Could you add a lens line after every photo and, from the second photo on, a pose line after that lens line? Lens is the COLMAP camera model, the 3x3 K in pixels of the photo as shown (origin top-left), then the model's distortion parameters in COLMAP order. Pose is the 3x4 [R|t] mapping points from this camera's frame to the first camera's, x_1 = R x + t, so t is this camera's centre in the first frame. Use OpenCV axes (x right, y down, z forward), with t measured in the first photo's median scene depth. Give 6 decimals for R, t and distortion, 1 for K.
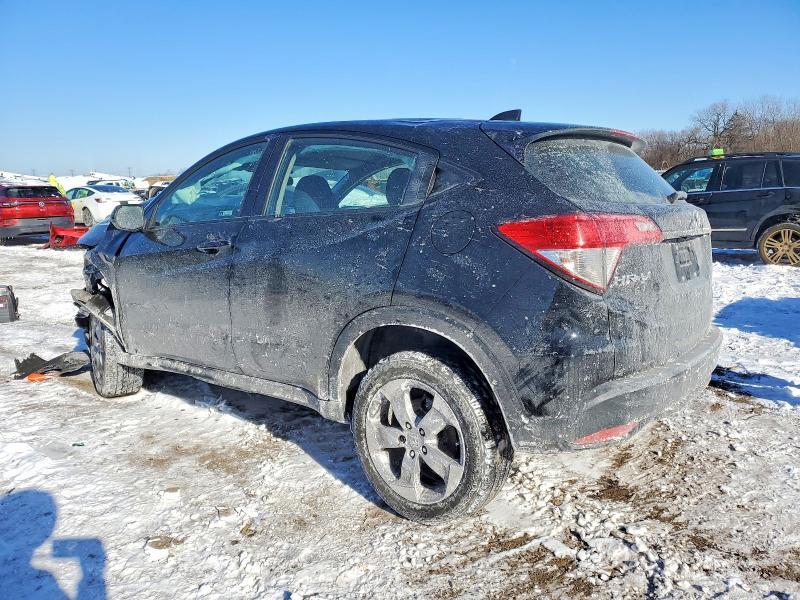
lens RADIAL K [[613.3, 0, 401.8], [0, 613.3, 299.6], [0, 0, 1]] dist [0.004803, 0.003424]
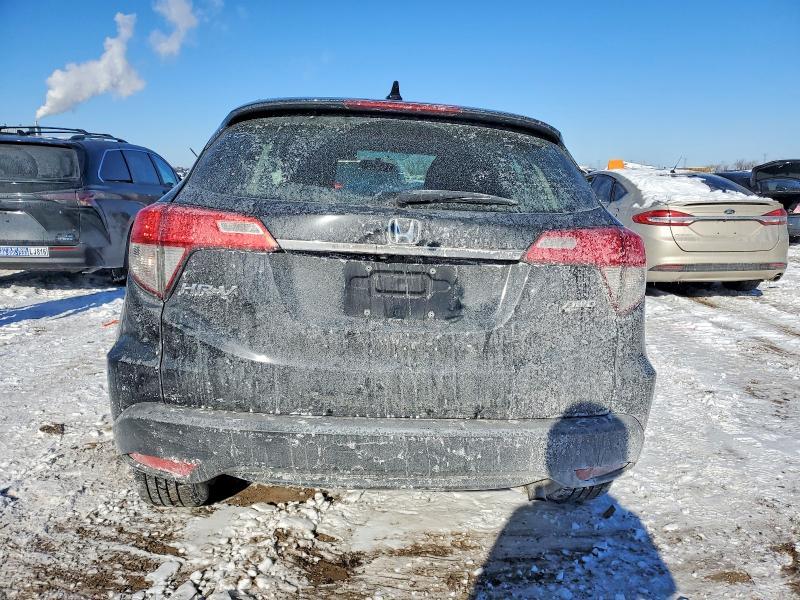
lens RADIAL K [[613.3, 0, 401.2], [0, 613.3, 300.2], [0, 0, 1]] dist [0.004803, 0.003424]
pose [[0.691775, 0.176785, -0.700139, 1.082466], [-0.164844, 0.982630, 0.085239, -0.127377], [0.703046, 0.056448, 0.708900, 0.593971]]
